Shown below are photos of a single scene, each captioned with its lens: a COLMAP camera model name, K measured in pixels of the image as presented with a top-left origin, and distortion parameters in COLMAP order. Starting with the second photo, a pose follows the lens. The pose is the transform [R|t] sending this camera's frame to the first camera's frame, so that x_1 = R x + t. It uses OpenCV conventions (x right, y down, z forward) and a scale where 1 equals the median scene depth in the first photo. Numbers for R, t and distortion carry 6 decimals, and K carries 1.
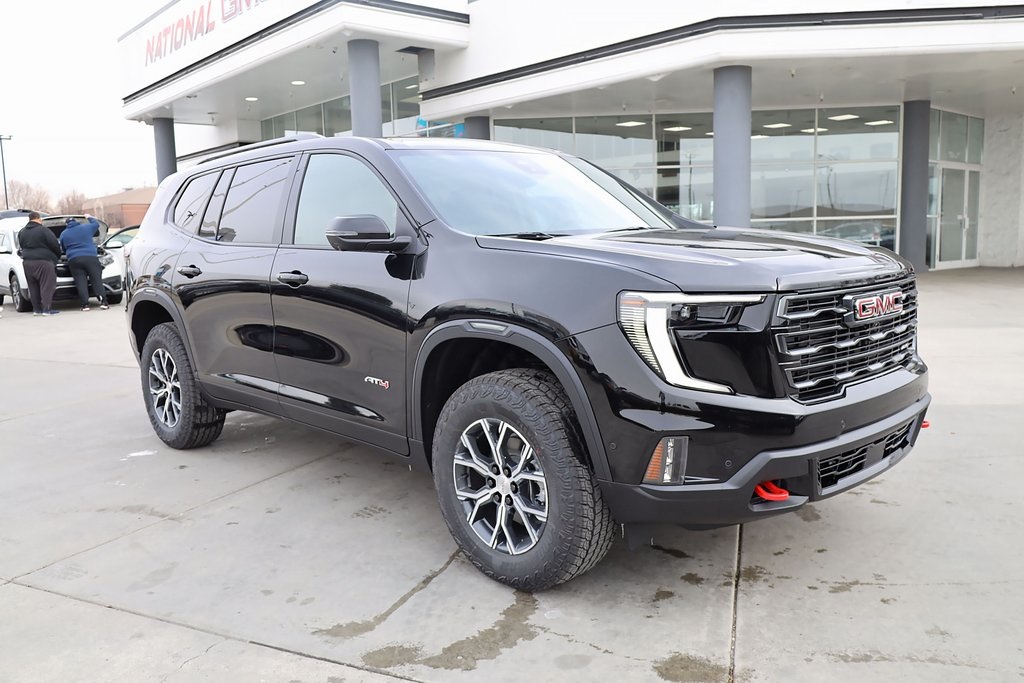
lens RADIAL K [[851.7, 0, 512.0], [0, 851.7, 341.5], [0, 0, 1]] dist [-0.020046, -0.002942]
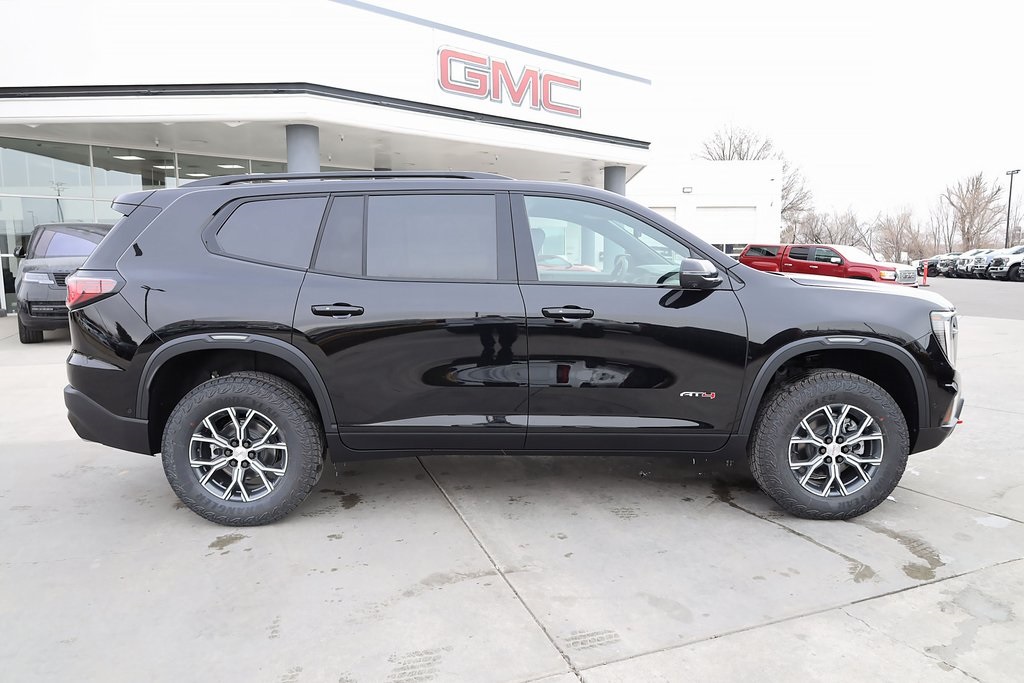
lens RADIAL K [[706.8, 0, 517.3], [0, 706.8, 343.3], [0, 0, 1]] dist [-0.010272, 0.001106]
pose [[0.674072, -0.068681, 0.735466, -1.168701], [0.079769, 0.996614, 0.019957, -0.073233], [-0.734346, 0.045215, 0.677268, 0.546703]]
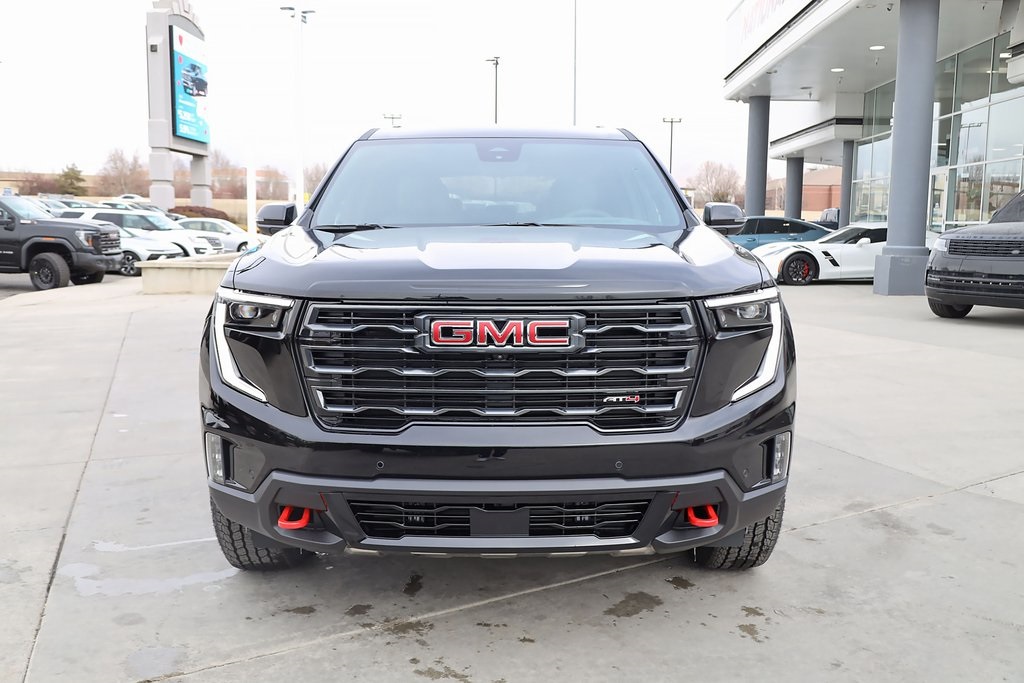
lens RADIAL K [[924.6, 0, 486.0], [0, 924.6, 341.4], [0, 0, 1]] dist [0.000123, -0.004640]
pose [[0.717259, 0.121624, -0.686110, 0.912458], [-0.117069, 0.991687, 0.053409, -0.071292], [0.686902, 0.042014, 0.725535, 0.347263]]
